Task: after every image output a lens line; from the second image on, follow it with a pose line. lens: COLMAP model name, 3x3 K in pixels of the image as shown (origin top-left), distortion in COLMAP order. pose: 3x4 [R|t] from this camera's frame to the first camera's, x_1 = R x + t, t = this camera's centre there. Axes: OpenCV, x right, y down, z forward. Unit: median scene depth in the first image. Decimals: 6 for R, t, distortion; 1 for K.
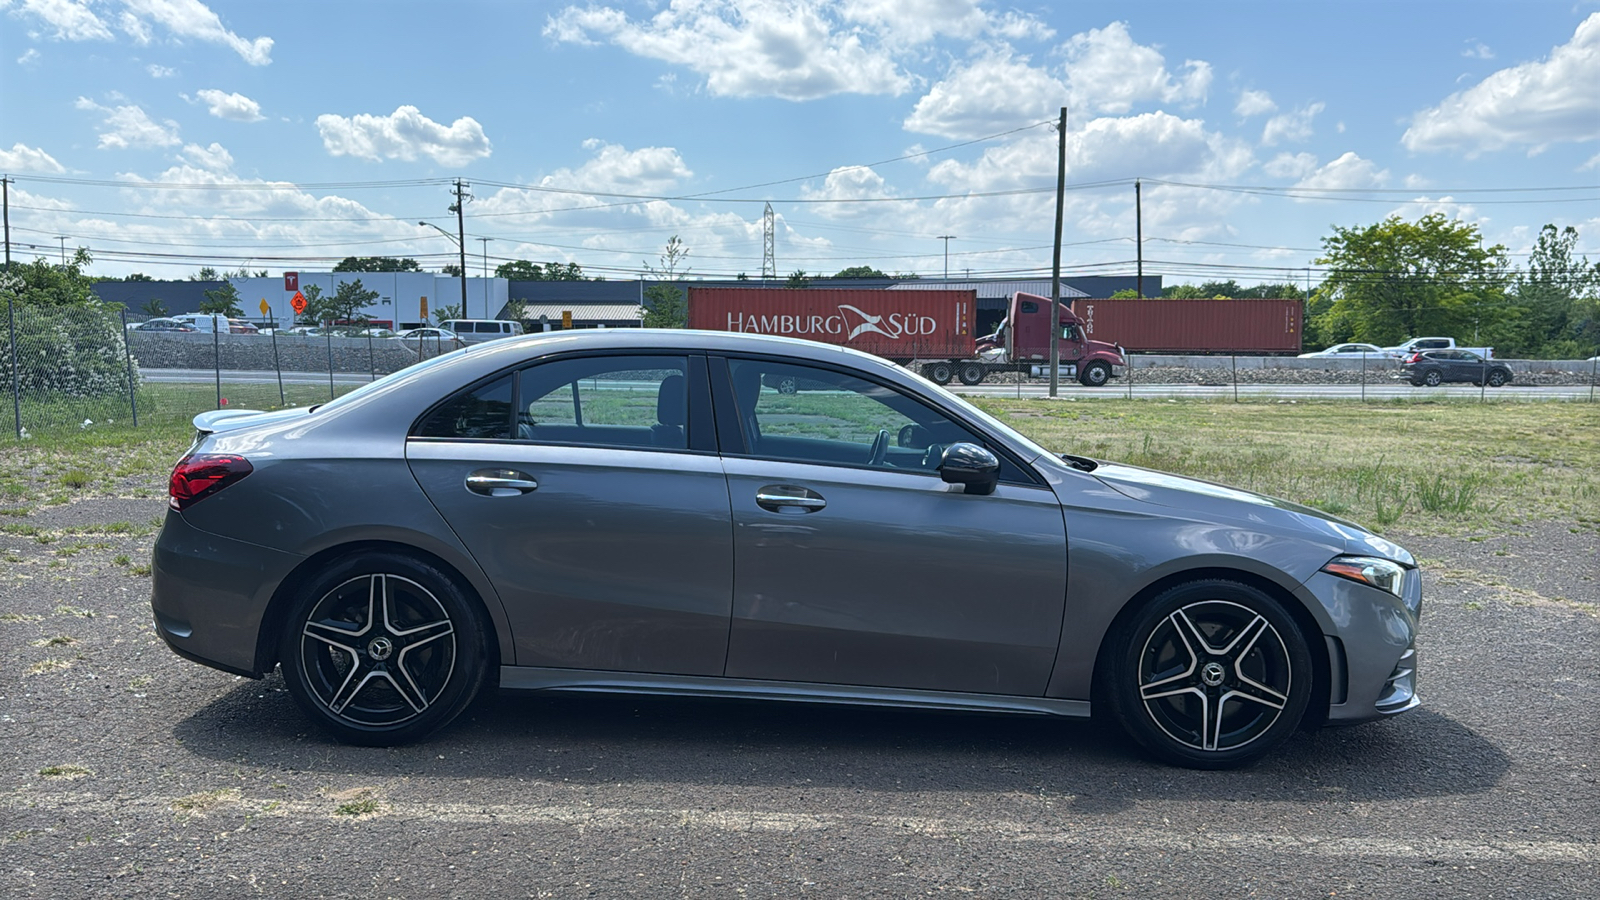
lens RADIAL K [[1386.5, 0, 783.6], [0, 1386.5, 485.3], [0, 0, 1]] dist [0.090540, -0.163146]
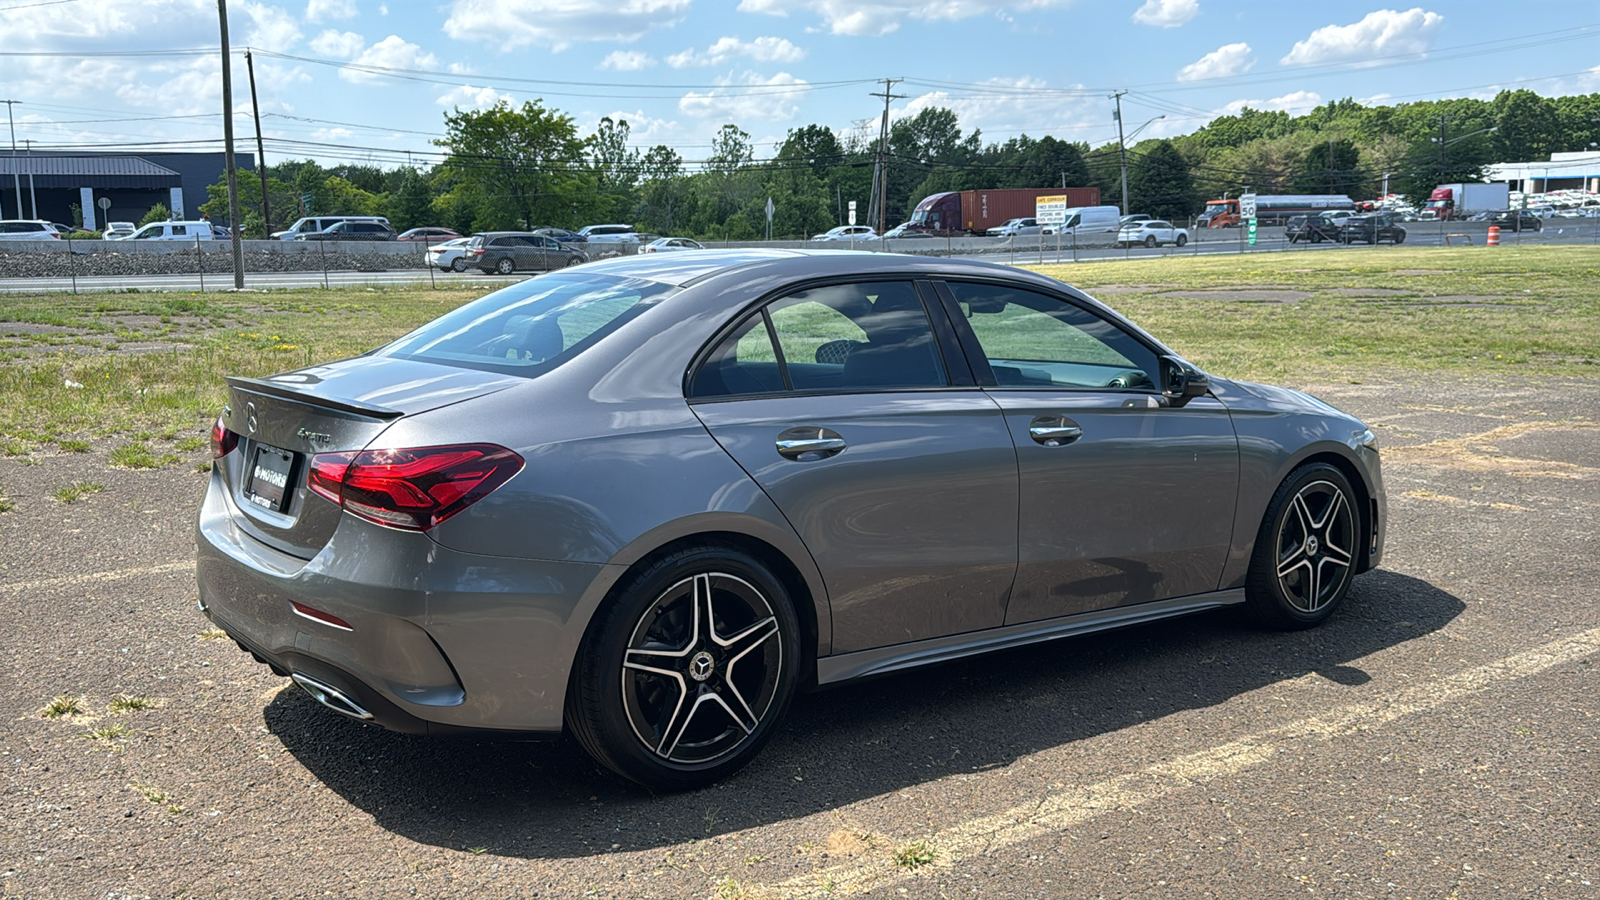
lens RADIAL K [[1371.2, 0, 796.5], [0, 1371.2, 457.8], [0, 0, 1]] dist [0.143660, -0.265696]
pose [[0.798601, -0.109631, 0.591792, -0.038555], [0.070730, 0.993552, 0.088611, -0.003745], [-0.597691, -0.028907, 0.801206, 0.018651]]
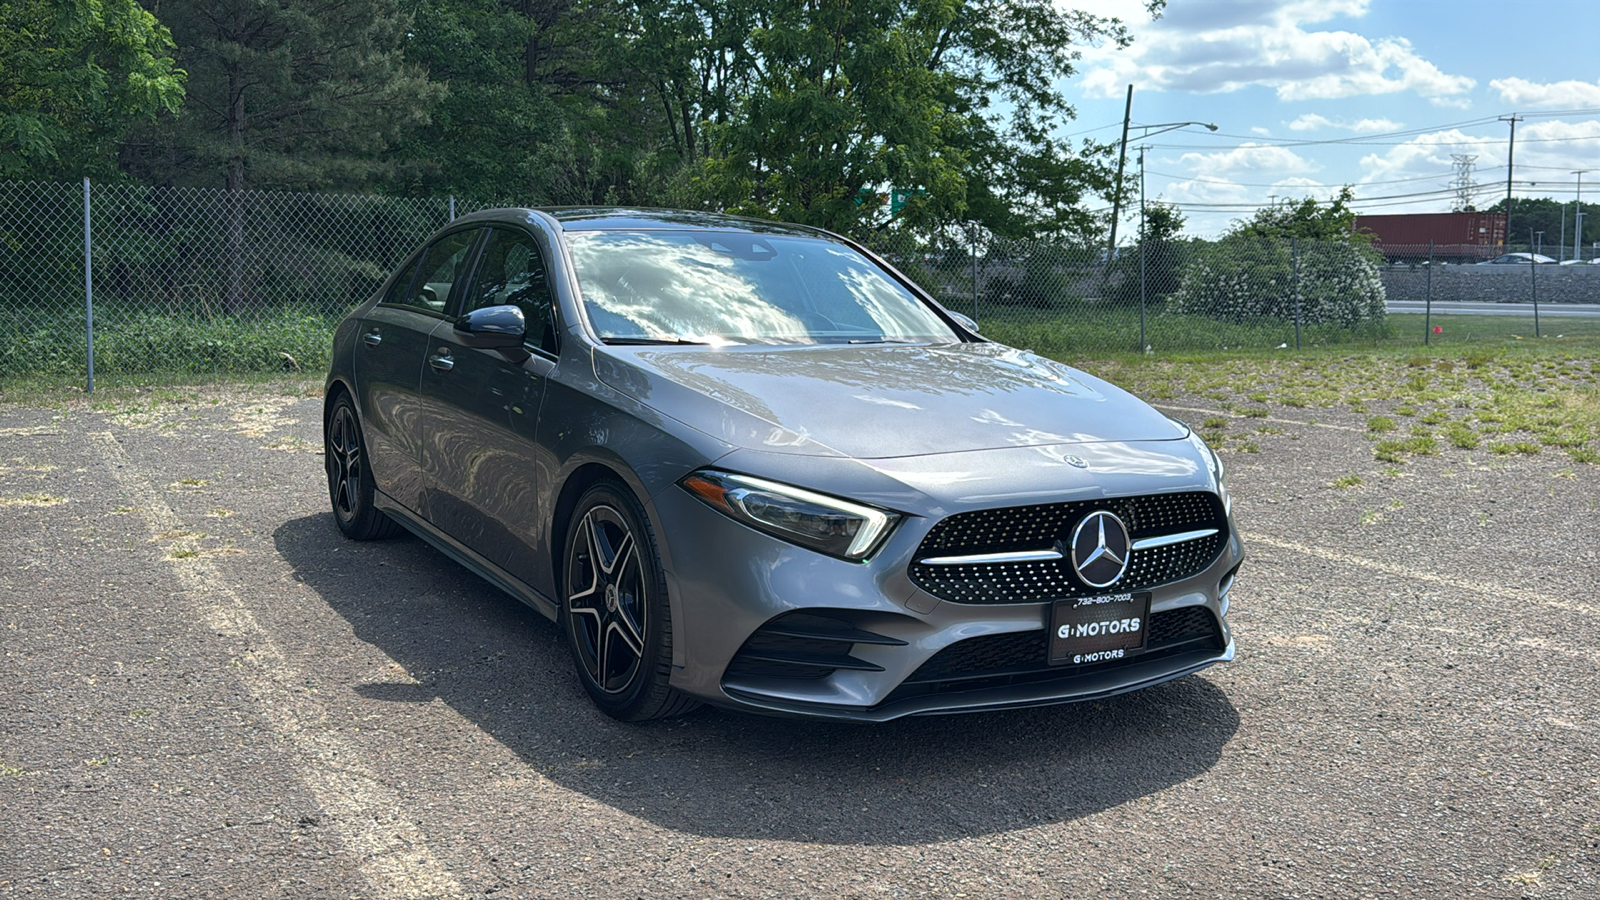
lens RADIAL K [[1386.5, 0, 783.6], [0, 1386.5, 485.3], [0, 0, 1]] dist [0.090540, -0.163146]
pose [[0.529502, 0.109906, -0.841159, 0.056628], [-0.073678, 0.993783, 0.083468, -0.000202], [0.845103, 0.017778, 0.534308, 0.036015]]
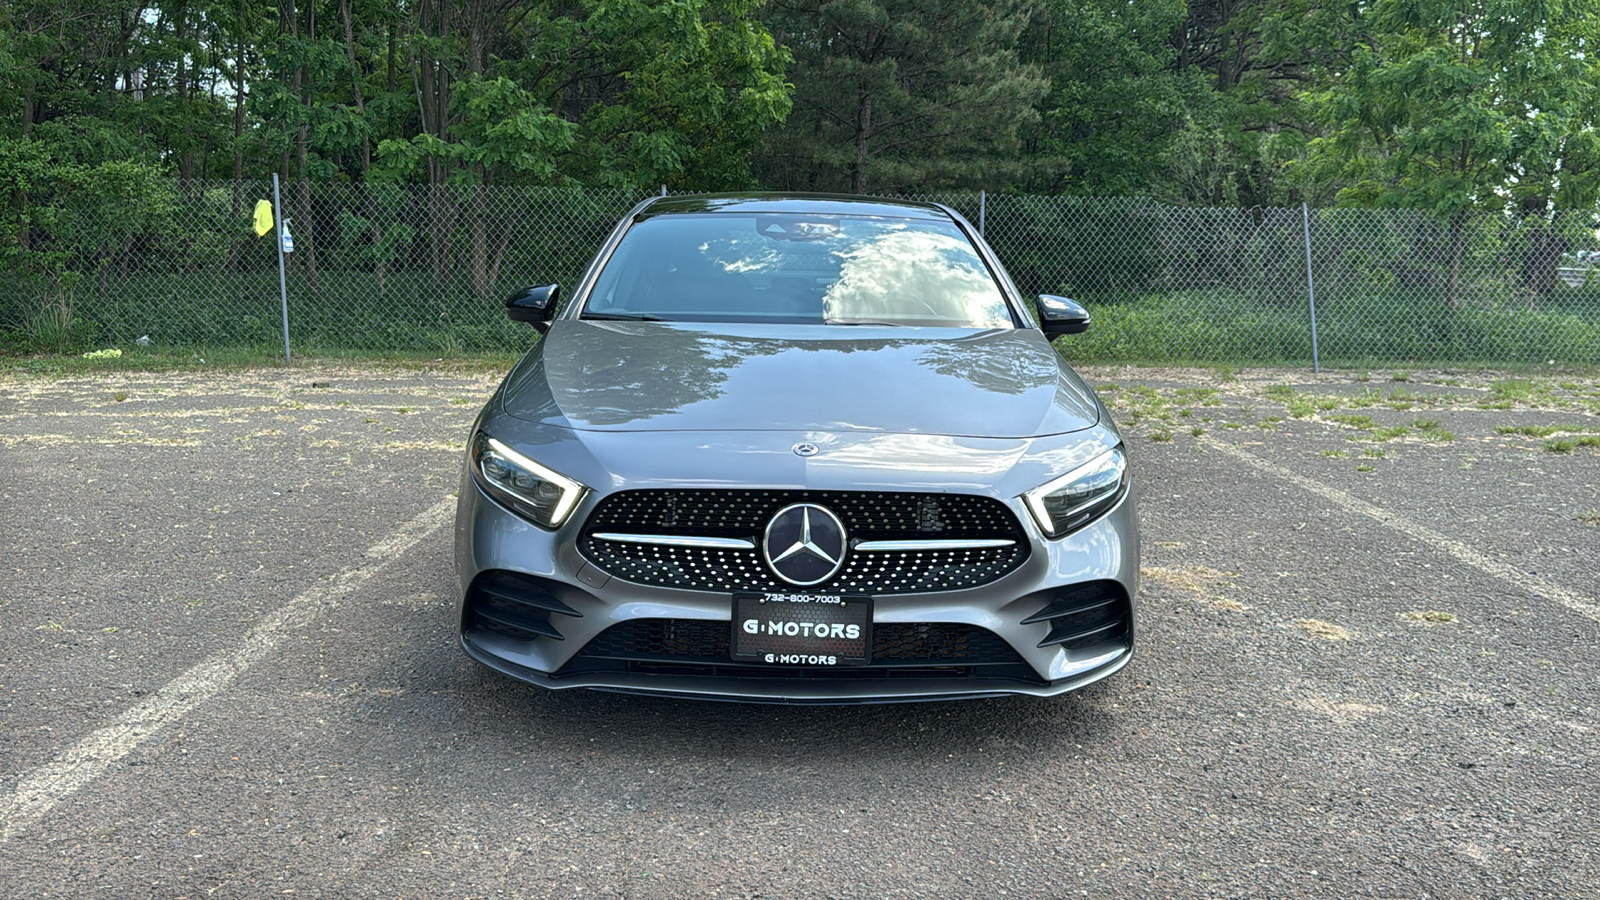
lens RADIAL K [[1371.2, 0, 796.5], [0, 1371.2, 457.8], [0, 0, 1]] dist [0.143660, -0.265696]
pose [[0.051111, 0.120097, -0.991446, 0.064128], [-0.100589, 0.988314, 0.114532, -0.002181], [0.993614, 0.093875, 0.062594, 0.062343]]
